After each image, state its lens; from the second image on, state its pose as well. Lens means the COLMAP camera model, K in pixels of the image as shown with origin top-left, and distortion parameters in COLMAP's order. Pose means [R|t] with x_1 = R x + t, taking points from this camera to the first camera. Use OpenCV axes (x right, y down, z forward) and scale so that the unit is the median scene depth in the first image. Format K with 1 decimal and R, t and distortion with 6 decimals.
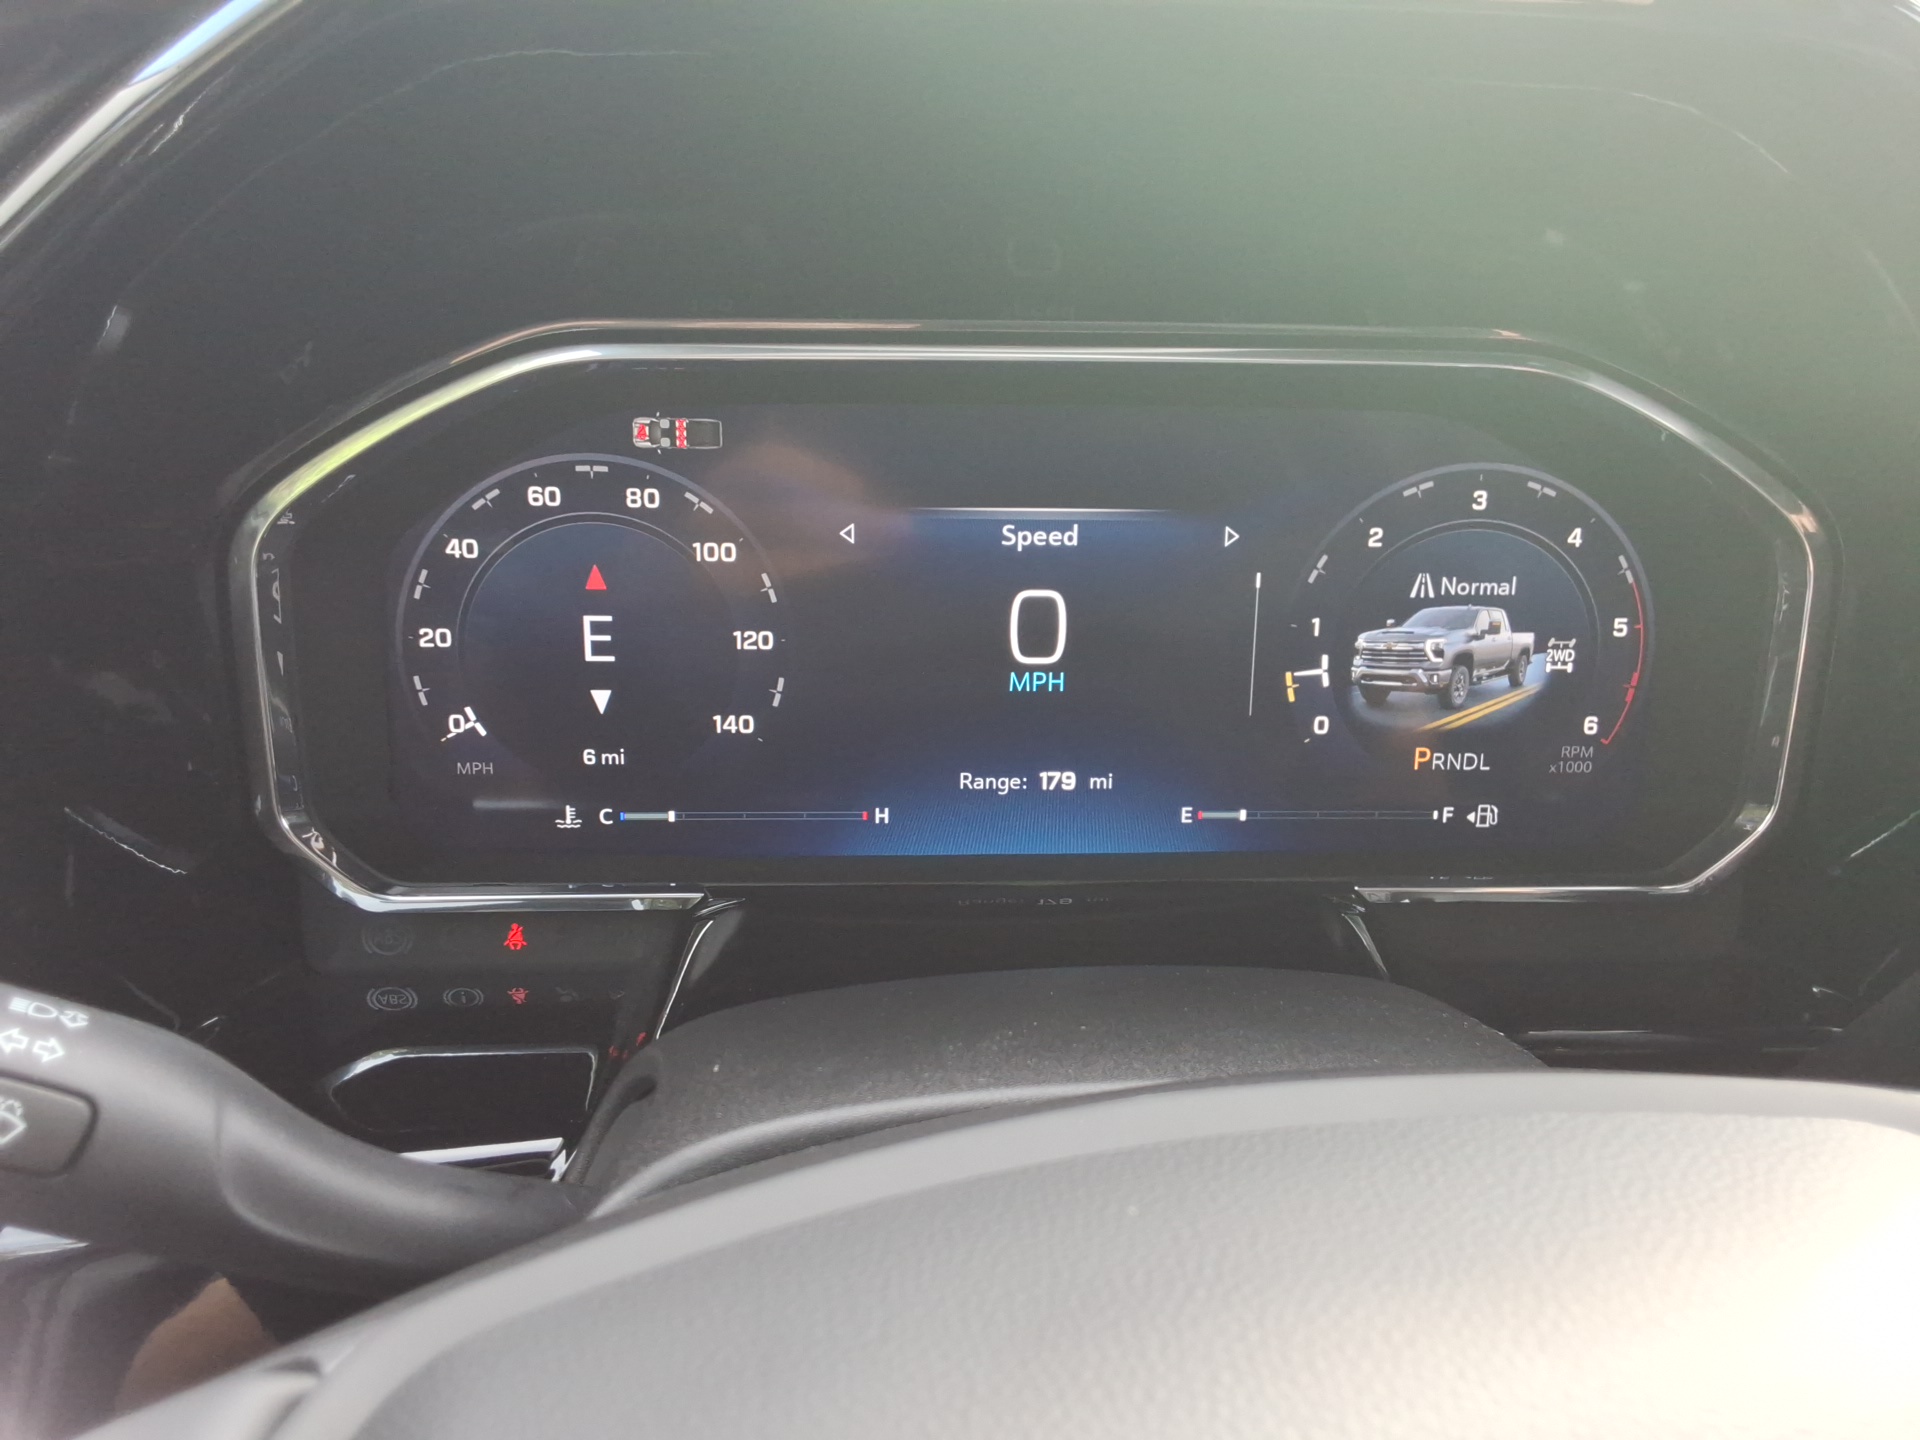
lens RADIAL K [[1548.5, 0, 967.7], [0, 1548.5, 720.5], [0, 0, 1]] dist [0.131294, -0.228498]
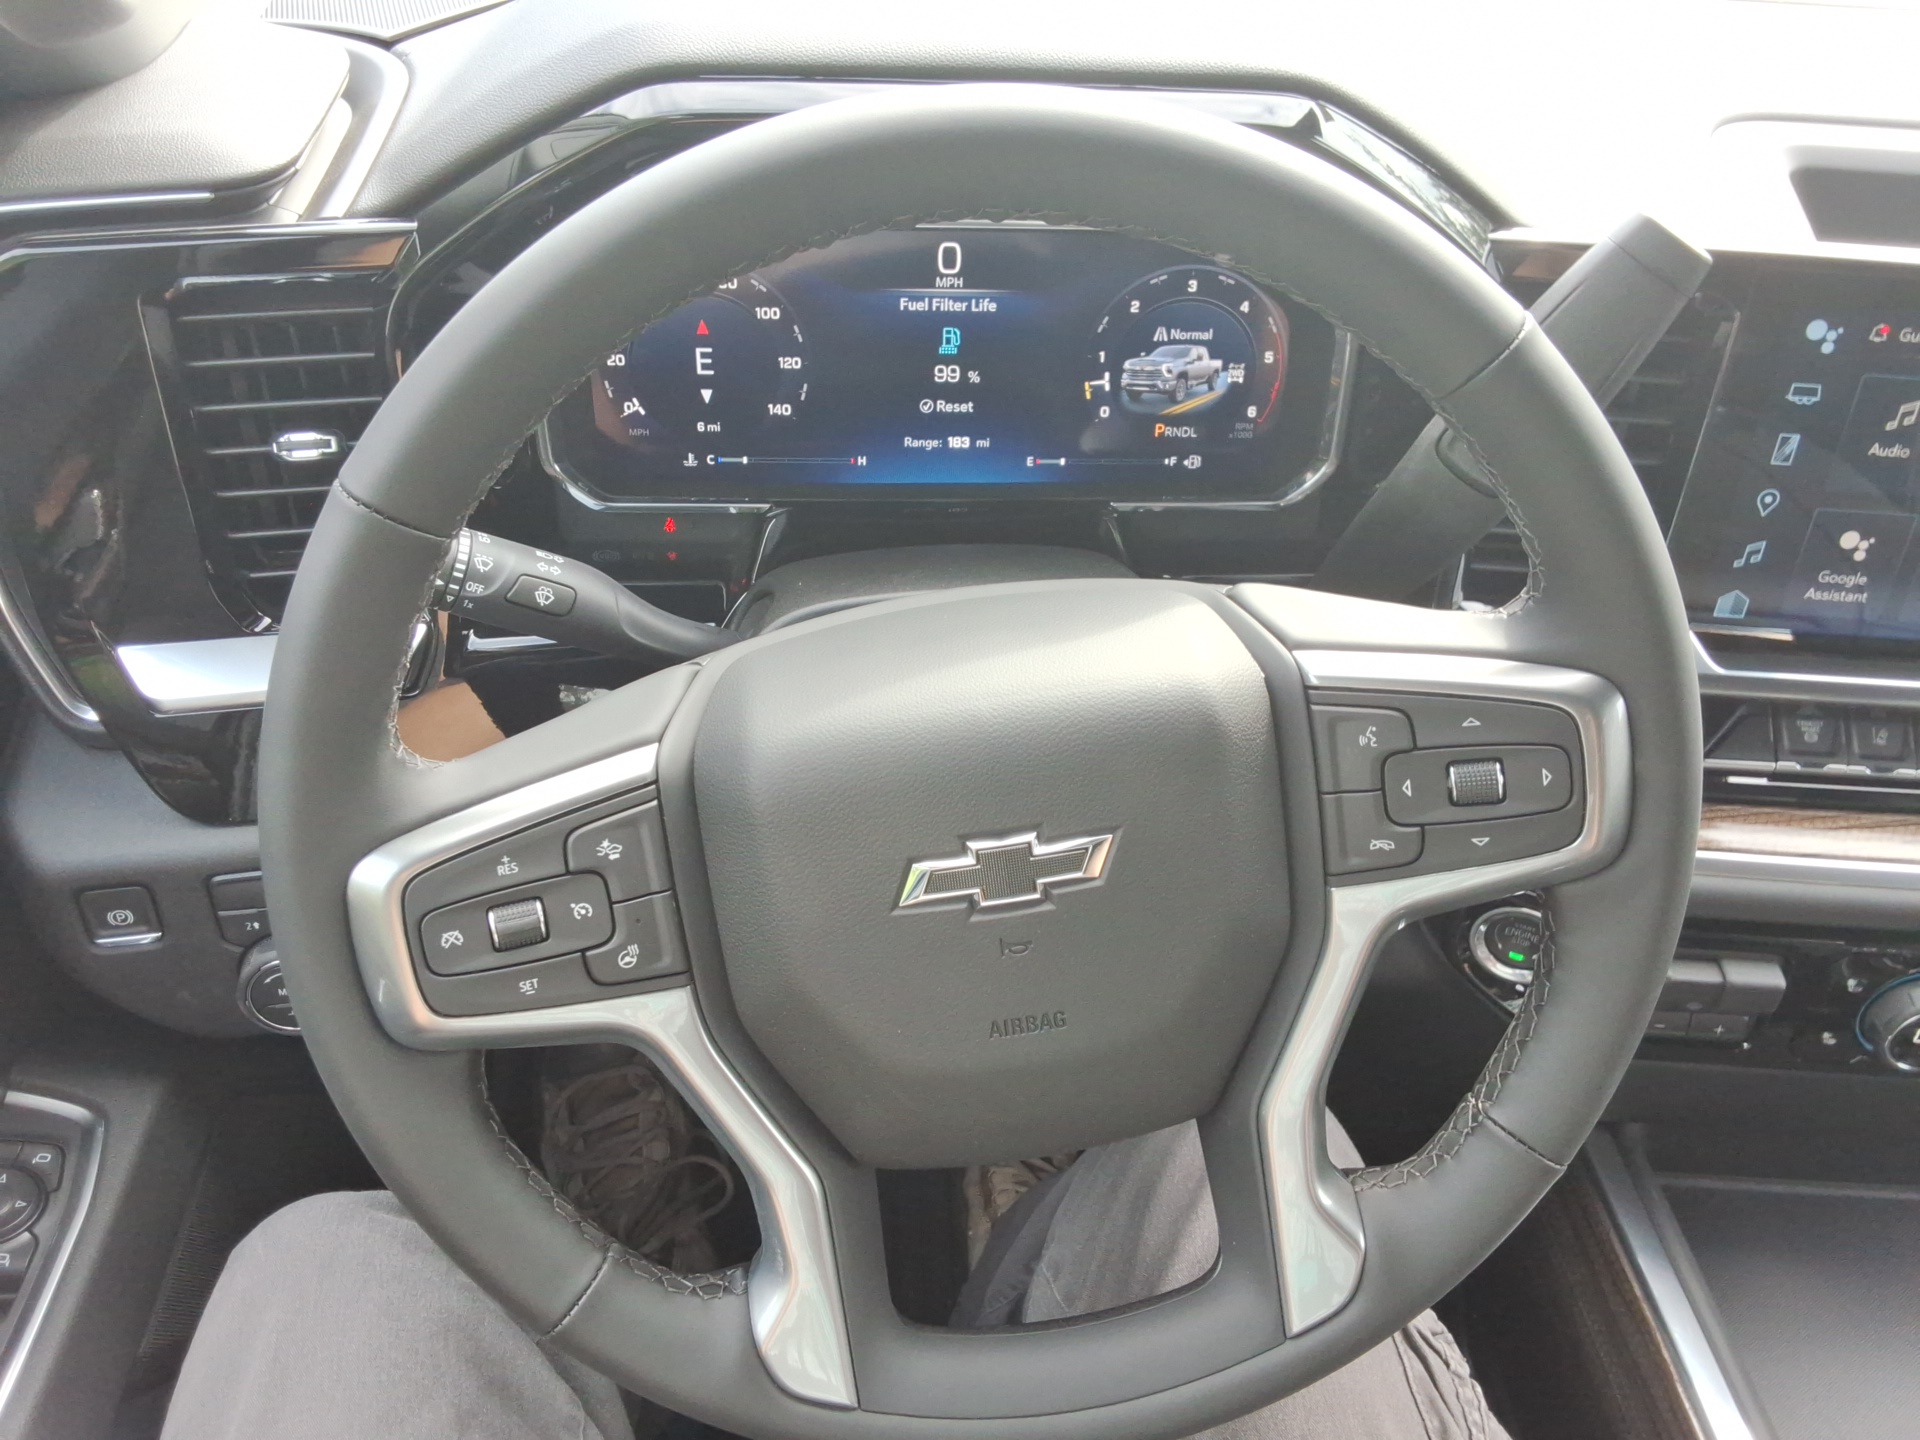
lens RADIAL K [[1554.2, 0, 992.4], [0, 1554.2, 732.1], [0, 0, 1]] dist [0.130901, -0.213621]
pose [[0.999116, 0.001496, 0.042018, 0.021023], [-0.012935, 0.961837, 0.273317, -0.135644], [-0.040006, -0.273618, 0.961006, -0.854318]]
